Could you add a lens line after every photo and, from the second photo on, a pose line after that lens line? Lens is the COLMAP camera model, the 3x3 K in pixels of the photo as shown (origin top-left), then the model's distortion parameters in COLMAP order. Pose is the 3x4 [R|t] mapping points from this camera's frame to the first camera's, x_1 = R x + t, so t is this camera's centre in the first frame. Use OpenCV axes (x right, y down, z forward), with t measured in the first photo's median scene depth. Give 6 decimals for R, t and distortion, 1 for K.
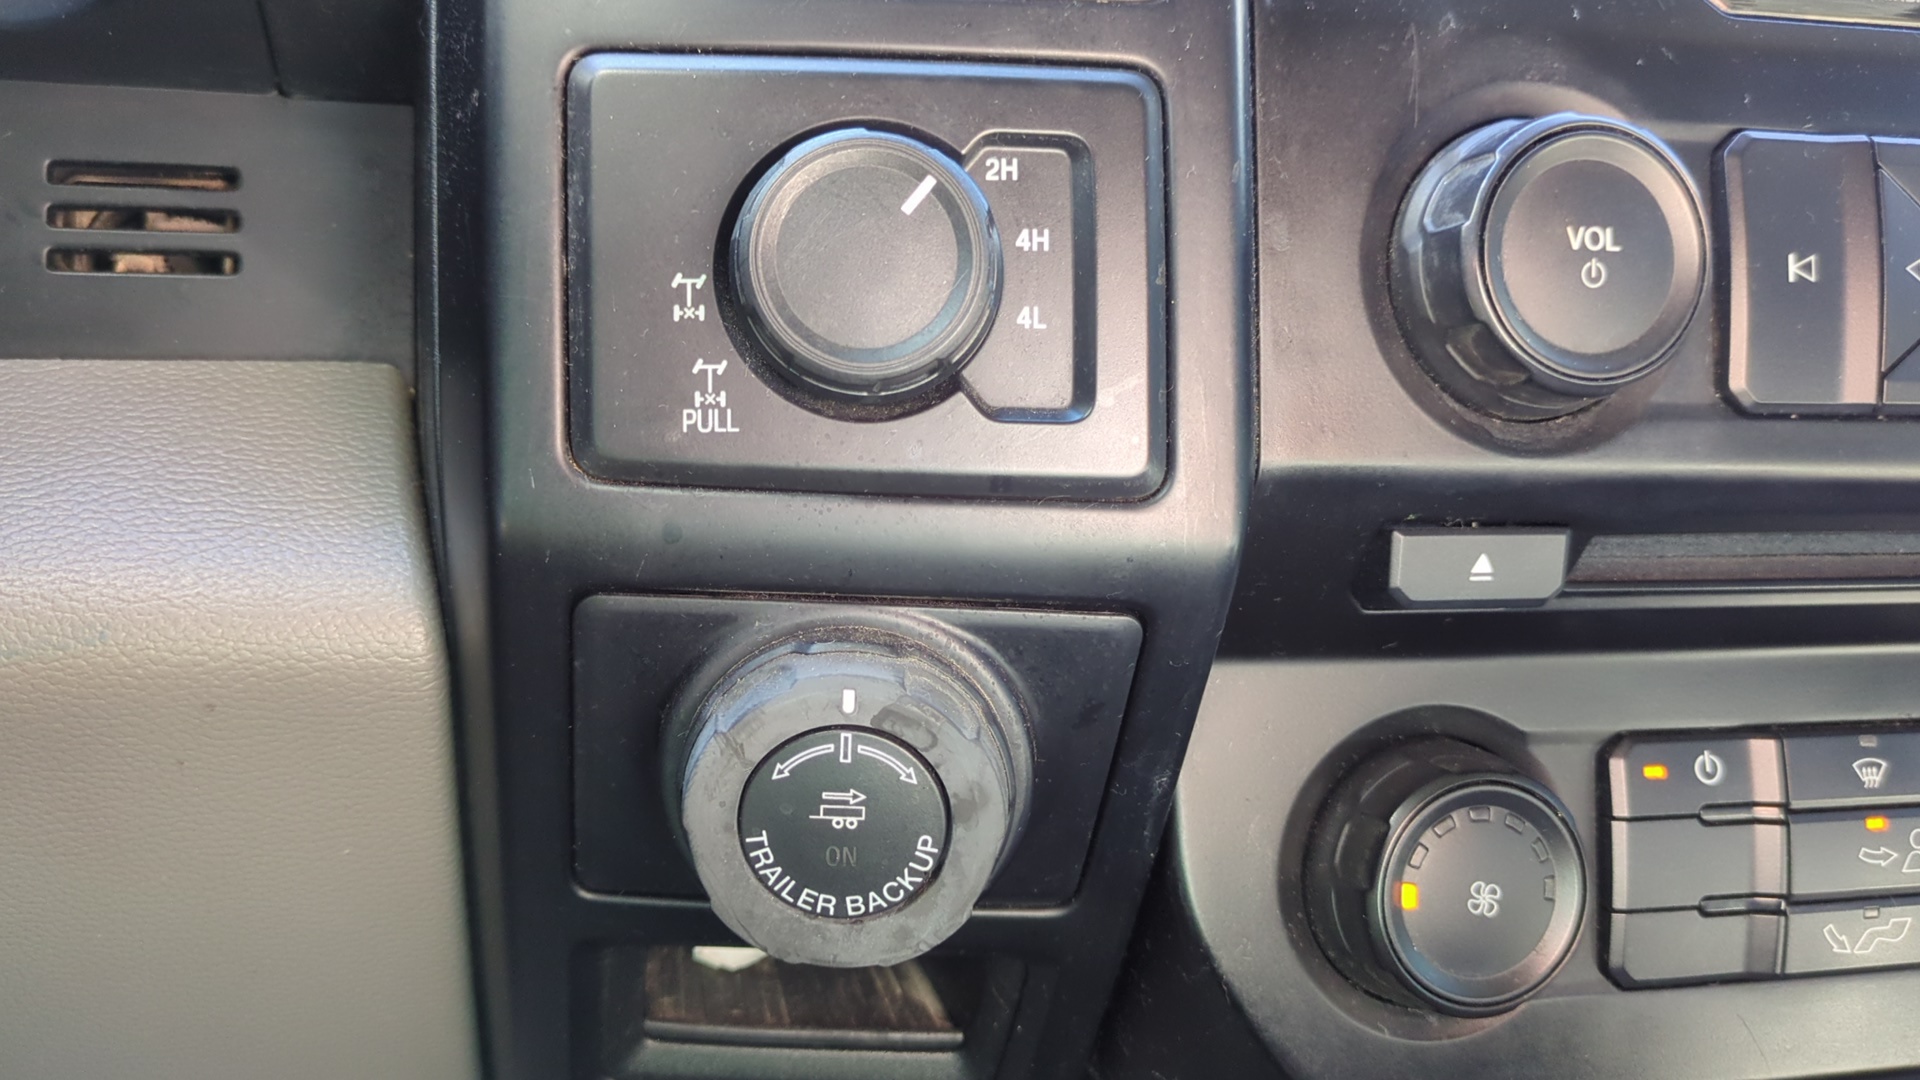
lens RADIAL K [[1652.6, 0, 958.3], [0, 1652.6, 521.8], [0, 0, 1]] dist [0.006165, -0.066208]
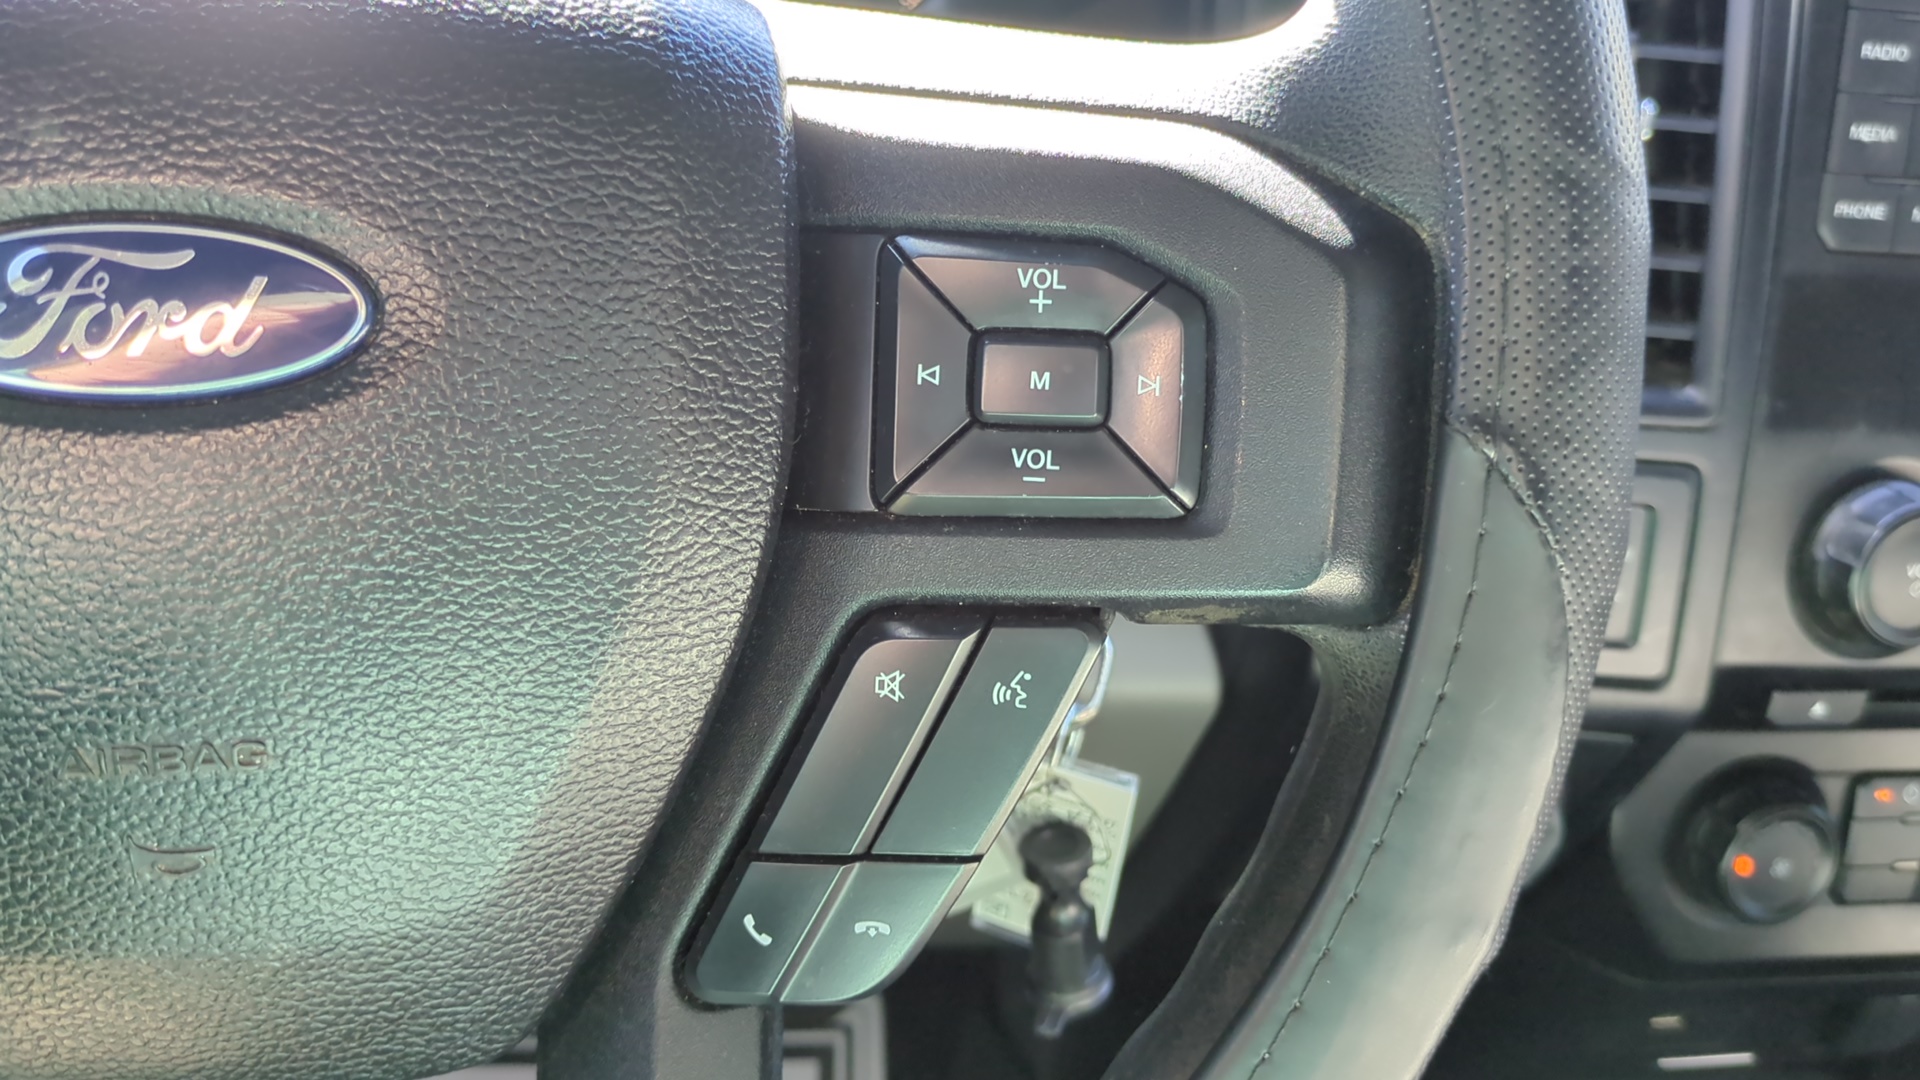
lens RADIAL K [[1652.6, 0, 940.4], [0, 1652.6, 483.0], [0, 0, 1]] dist [0.006165, -0.066208]
pose [[0.996835, 0.064330, -0.046702, -0.559478], [-0.051936, 0.971792, 0.230050, -0.561012], [0.060183, -0.226897, 0.972057, -0.735335]]
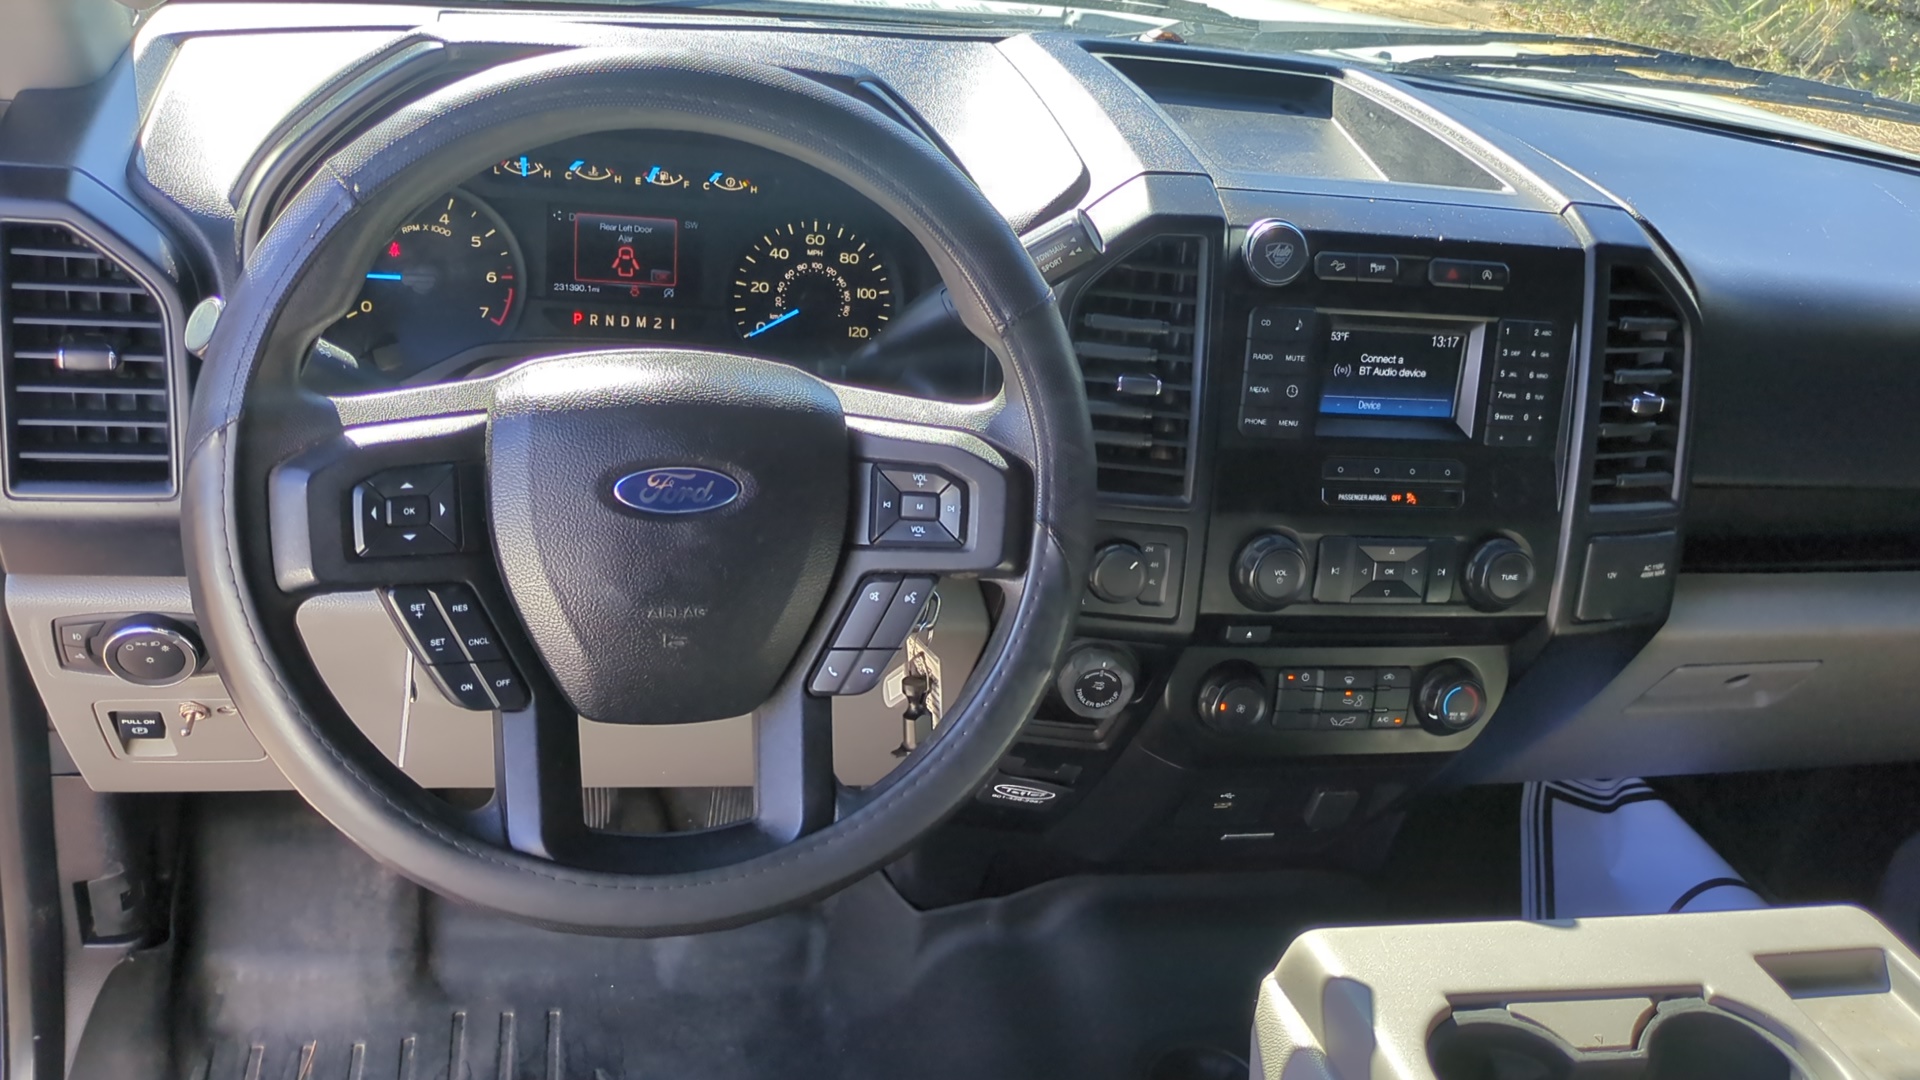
lens RADIAL K [[1652.6, 0, 936.0], [0, 1652.6, 498.5], [0, 0, 1]] dist [0.006165, -0.066208]
pose [[0.996116, 0.072694, 0.049687, -0.674680], [-0.081666, 0.973710, 0.212647, -1.084774], [-0.032922, -0.215879, 0.975865, -2.850880]]
